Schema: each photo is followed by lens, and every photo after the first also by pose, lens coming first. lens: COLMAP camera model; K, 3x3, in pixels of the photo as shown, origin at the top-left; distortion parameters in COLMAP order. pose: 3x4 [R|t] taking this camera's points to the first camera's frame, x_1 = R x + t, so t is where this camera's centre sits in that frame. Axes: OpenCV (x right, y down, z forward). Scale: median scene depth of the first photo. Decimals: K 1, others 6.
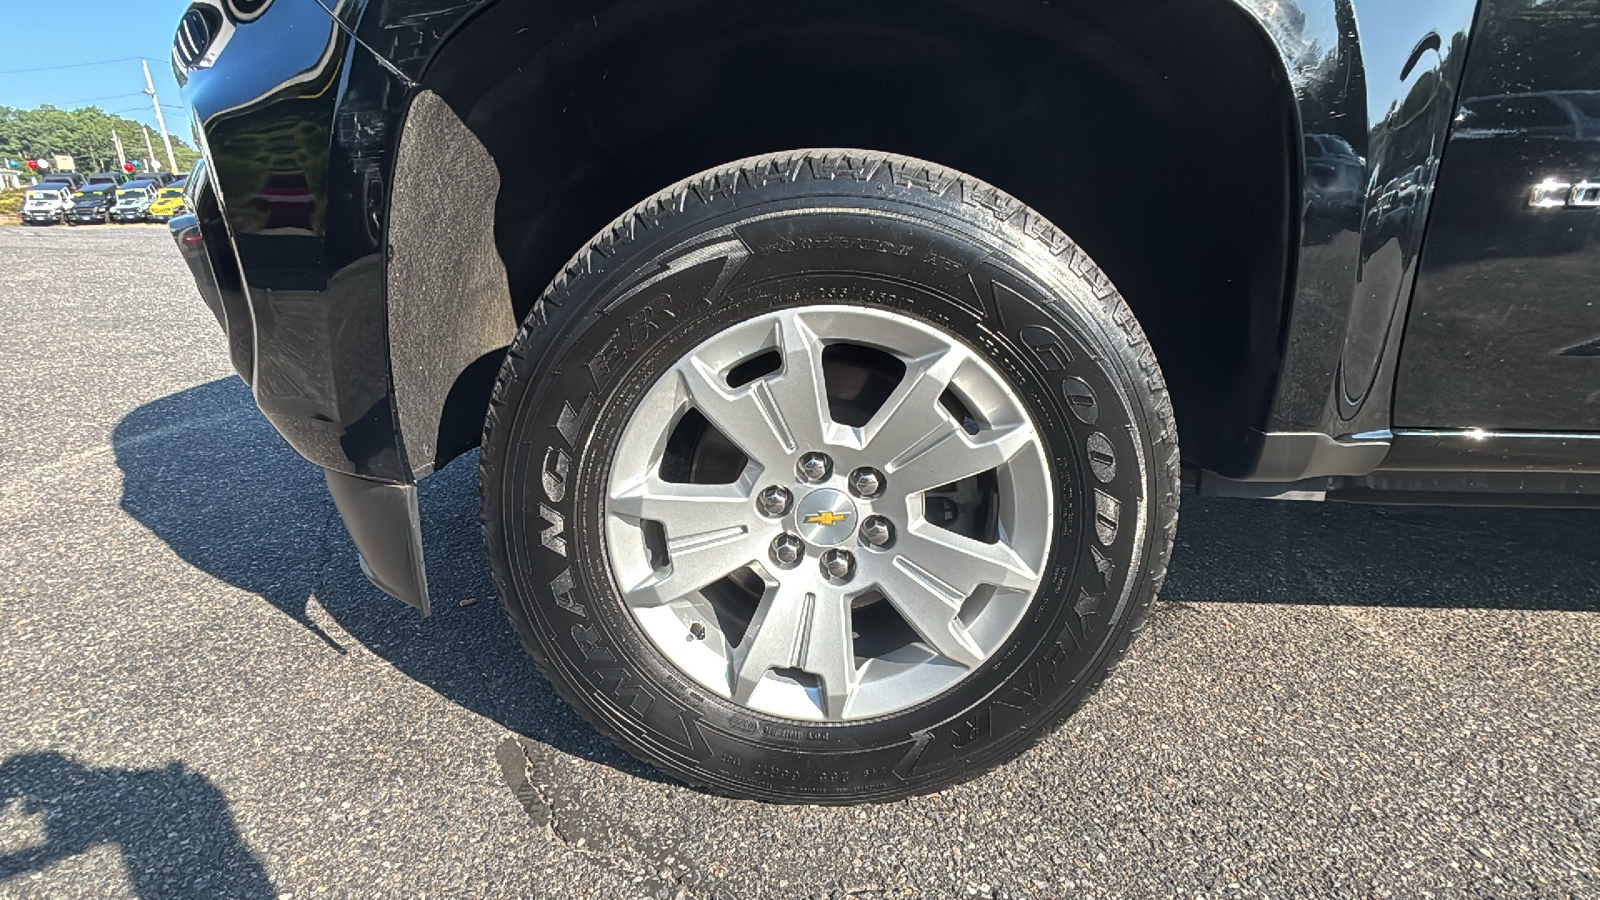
lens RADIAL K [[721.9, 0, 822.8], [0, 721.9, 447.3], [0, 0, 1]] dist [-0.003025, -0.000440]
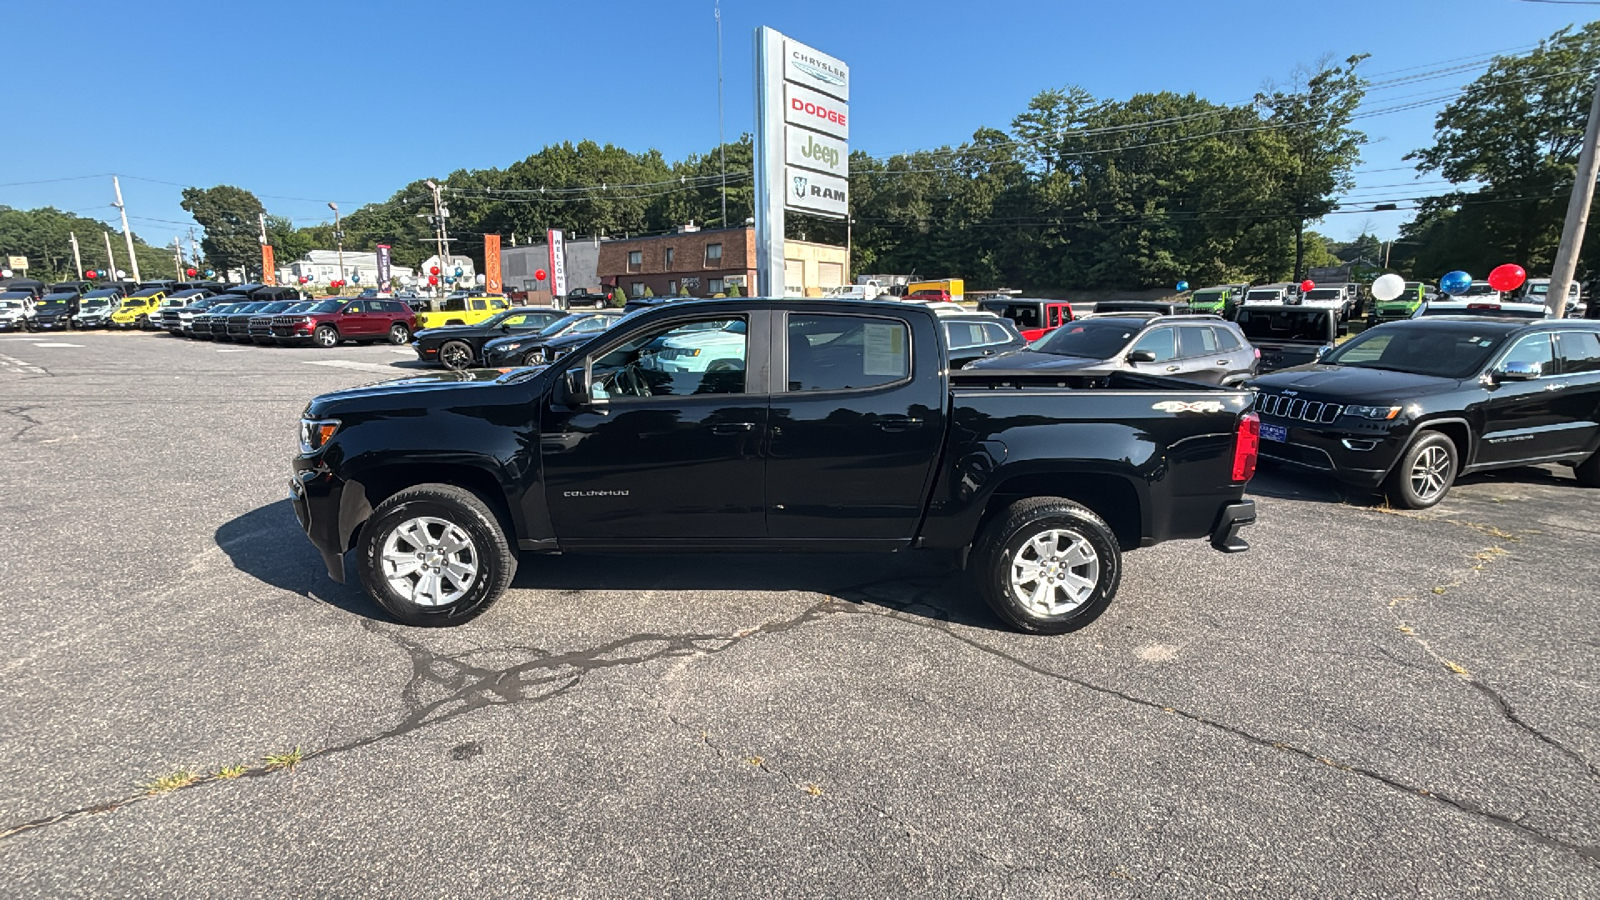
lens RADIAL K [[700.9, 0, 802.4], [0, 700.9, 453.3], [0, 0, 1]] dist [-0.000078, -0.000083]
pose [[0.998848, -0.012081, 0.046435, 2.140873], [0.017196, 0.993628, -0.111389, -0.039104], [-0.044794, 0.112059, 0.992691, -3.603760]]
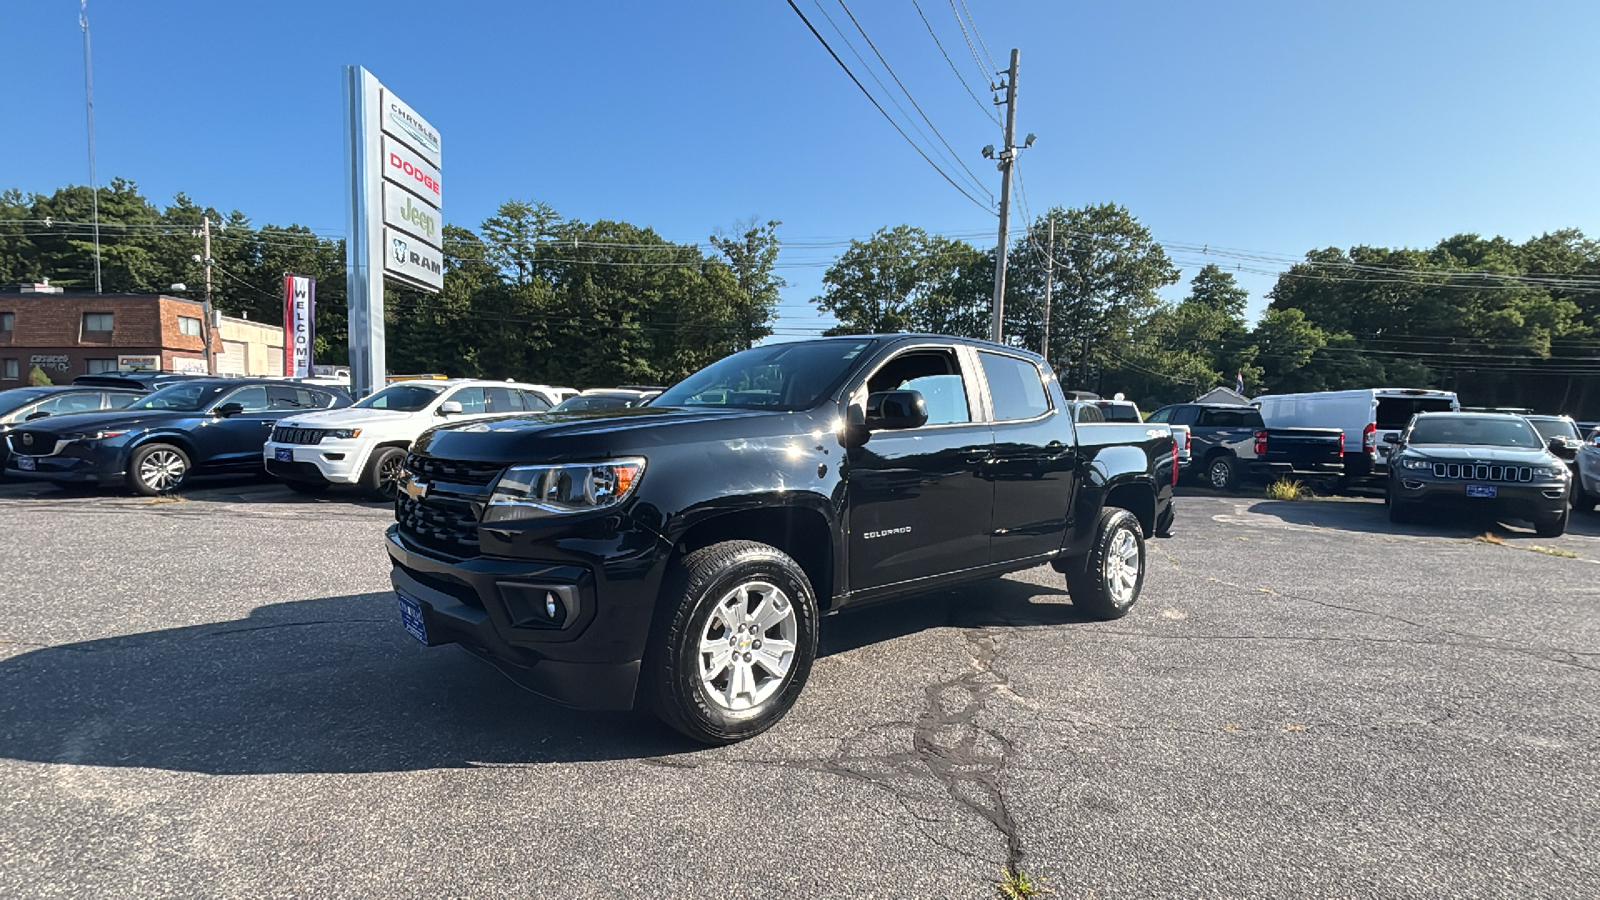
lens RADIAL K [[718.5, 0, 780.3], [0, 718.5, 446.5], [0, 0, 1]] dist [-0.002848, -0.000167]
pose [[0.758282, -0.021022, 0.651587, -2.020841], [0.189309, 0.963513, -0.189223, -0.121019], [-0.623835, 0.266836, 0.734594, -1.817931]]
